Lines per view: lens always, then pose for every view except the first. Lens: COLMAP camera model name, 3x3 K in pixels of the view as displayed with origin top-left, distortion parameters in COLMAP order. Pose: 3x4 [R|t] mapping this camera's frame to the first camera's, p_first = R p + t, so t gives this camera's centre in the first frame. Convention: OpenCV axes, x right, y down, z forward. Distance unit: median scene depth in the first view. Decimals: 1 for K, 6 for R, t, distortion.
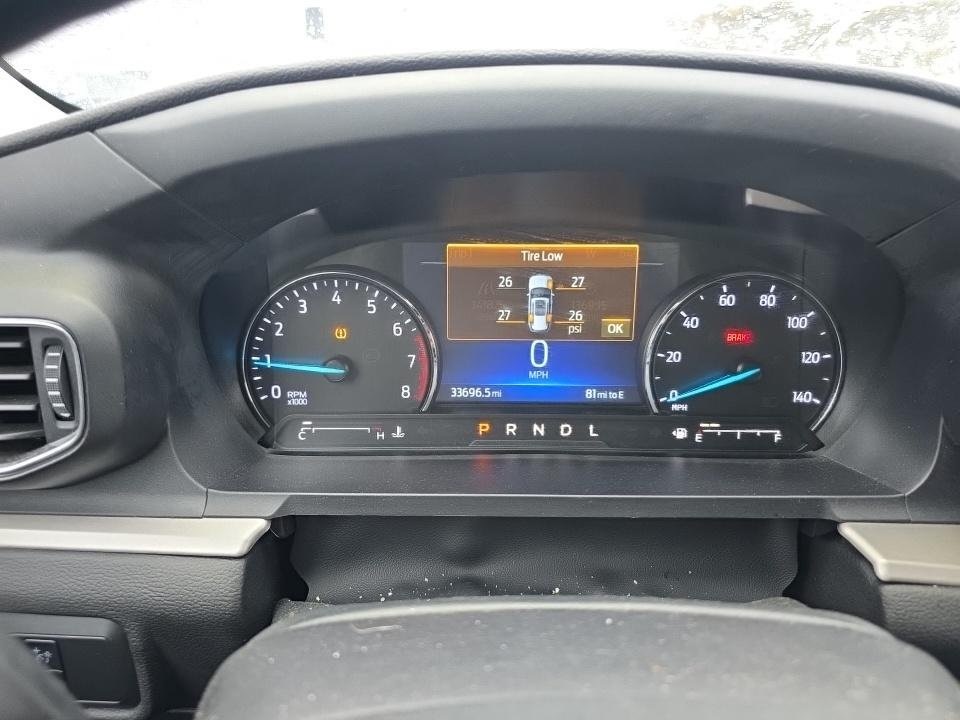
lens RADIAL K [[643.0, 0, 477.5], [0, 643.0, 361.7], [0, 0, 1]] dist [0.003114, -0.000859]
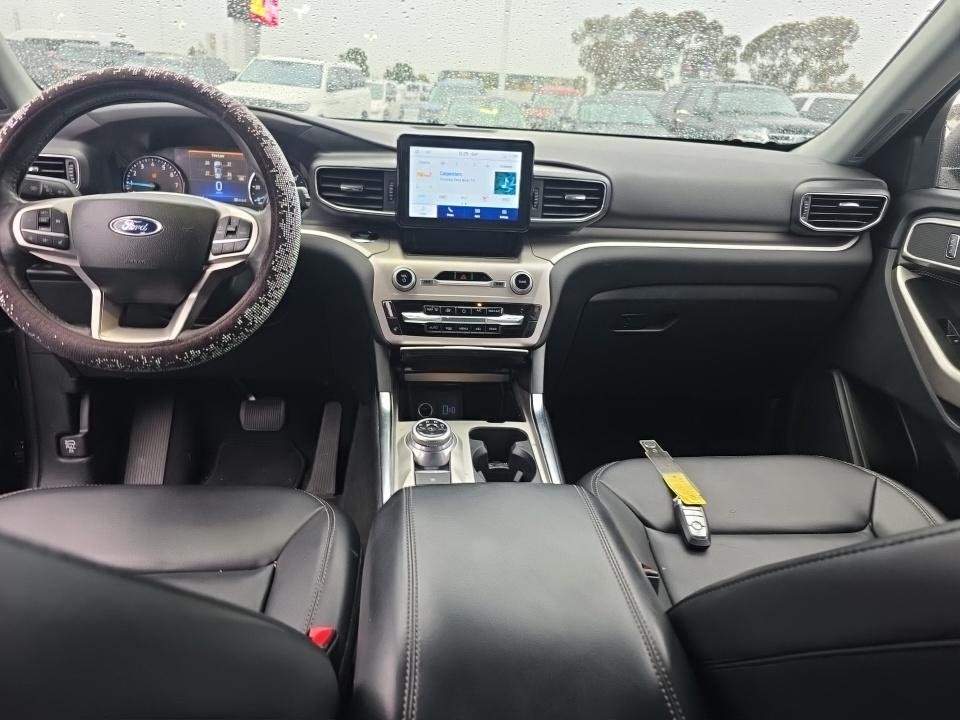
lens RADIAL K [[643.0, 0, 482.8], [0, 643.0, 358.2], [0, 0, 1]] dist [0.003114, -0.000859]
pose [[0.991803, 0.012557, 0.127158, 1.058052], [-0.013696, 0.999873, 0.008088, 0.848617], [-0.127040, -0.009764, 0.991850, -2.522666]]
